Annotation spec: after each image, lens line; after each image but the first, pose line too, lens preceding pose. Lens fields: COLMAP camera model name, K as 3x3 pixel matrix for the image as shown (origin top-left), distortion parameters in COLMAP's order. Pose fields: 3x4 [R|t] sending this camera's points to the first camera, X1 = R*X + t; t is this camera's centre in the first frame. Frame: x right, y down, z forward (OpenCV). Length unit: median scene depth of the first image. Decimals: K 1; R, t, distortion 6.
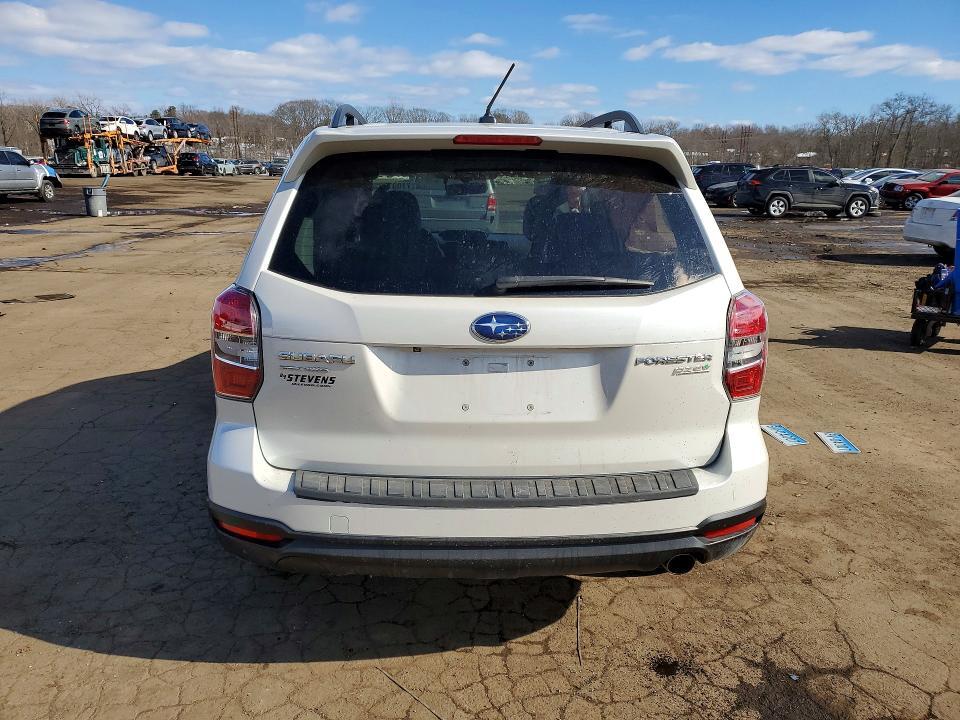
lens RADIAL K [[750.3, 0, 479.1], [0, 750.3, 361.4], [0, 0, 1]] dist [0.018416, 0.021727]
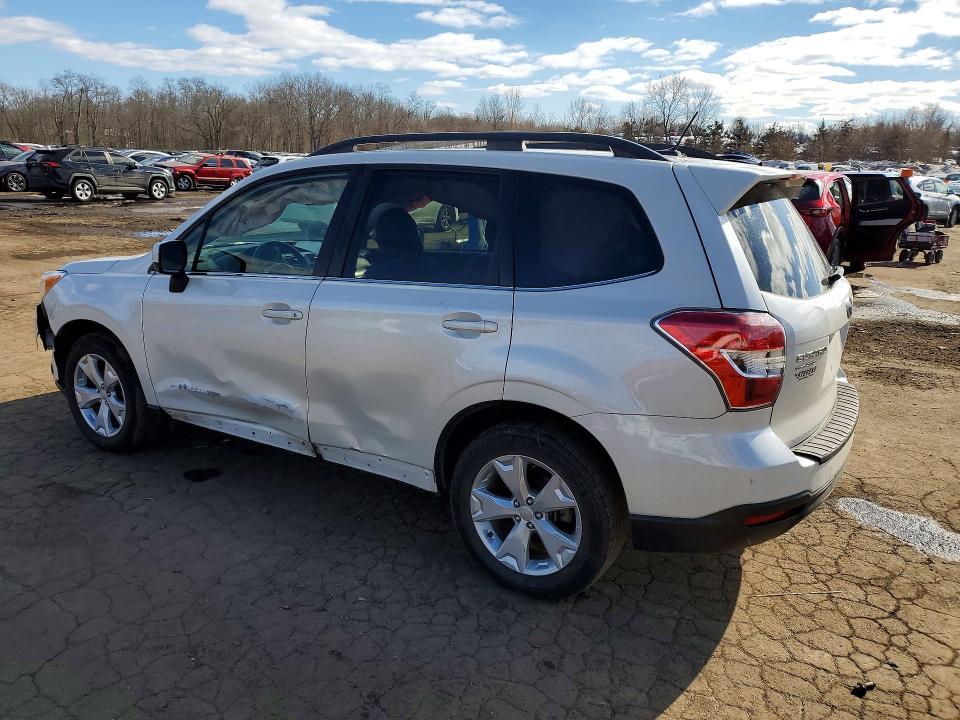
lens RADIAL K [[750.3, 0, 481.0], [0, 750.3, 361.3], [0, 0, 1]] dist [0.018416, 0.021727]
pose [[0.566709, -0.209777, 0.796765, -0.119513], [0.187584, 0.974498, 0.123150, -0.019239], [-0.802280, 0.079670, 0.591608, 0.054296]]
